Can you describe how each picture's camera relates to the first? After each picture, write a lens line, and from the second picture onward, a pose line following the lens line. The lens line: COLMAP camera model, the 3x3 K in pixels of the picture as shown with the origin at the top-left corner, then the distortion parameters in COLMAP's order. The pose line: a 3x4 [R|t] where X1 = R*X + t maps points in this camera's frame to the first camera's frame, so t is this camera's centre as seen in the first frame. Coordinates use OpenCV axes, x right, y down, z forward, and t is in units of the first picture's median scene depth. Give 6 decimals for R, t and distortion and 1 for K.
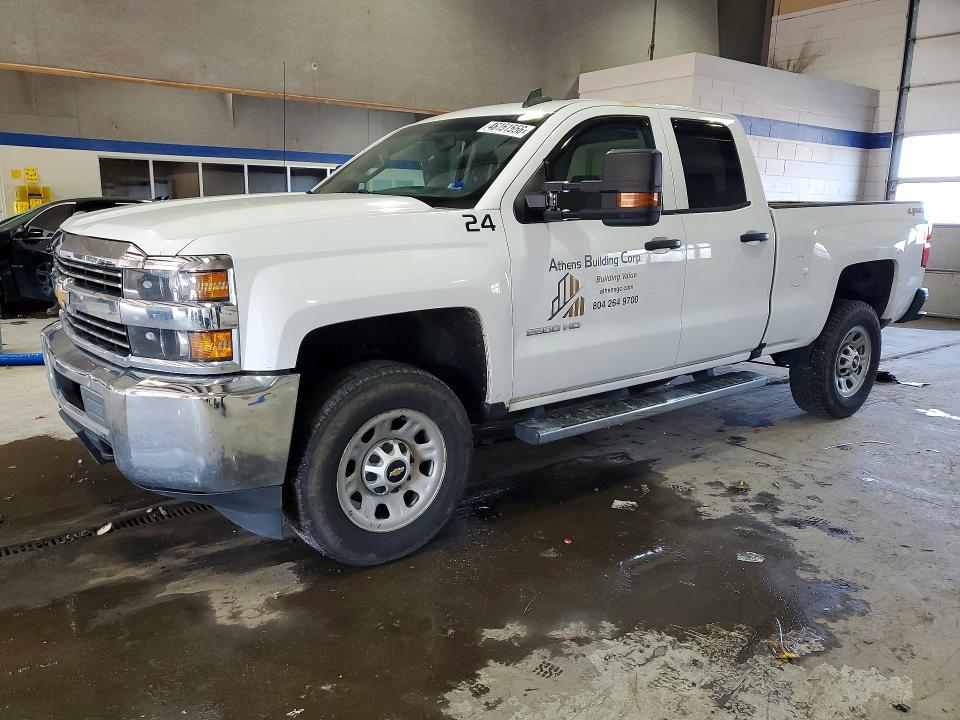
lens RADIAL K [[781.8, 0, 471.6], [0, 781.8, 364.9], [0, 0, 1]] dist [0.027511, 0.004958]
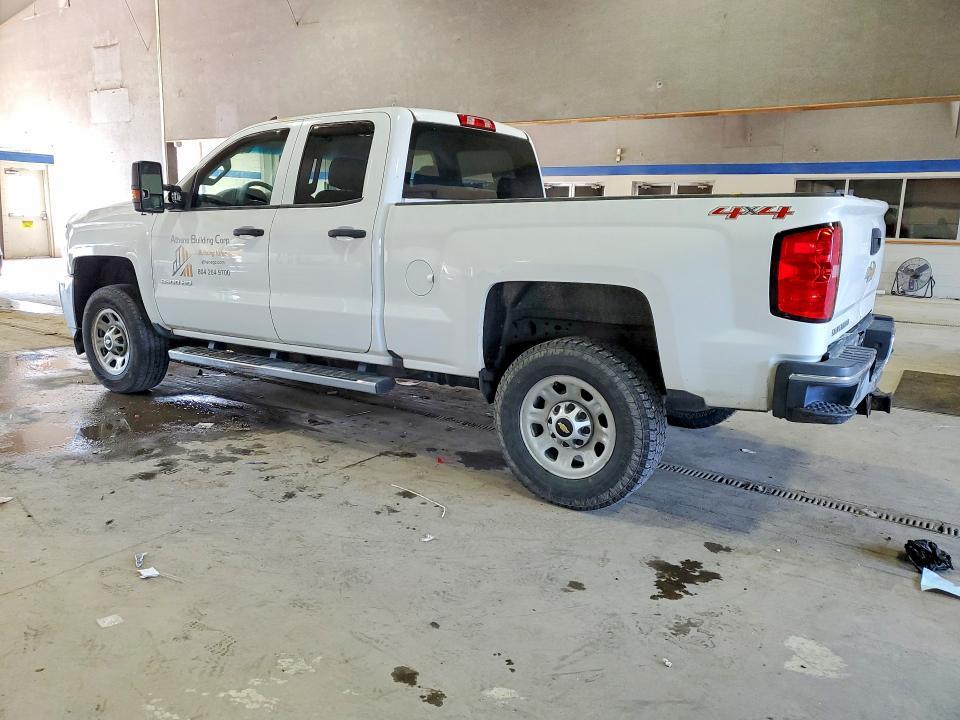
lens RADIAL K [[781.8, 0, 471.1], [0, 781.8, 358.7], [0, 0, 1]] dist [0.027511, 0.004958]
pose [[0.293060, 0.168735, -0.941087, 1.382716], [-0.210386, 0.971558, 0.108684, -0.151192], [0.932659, 0.166140, 0.320225, 0.867343]]
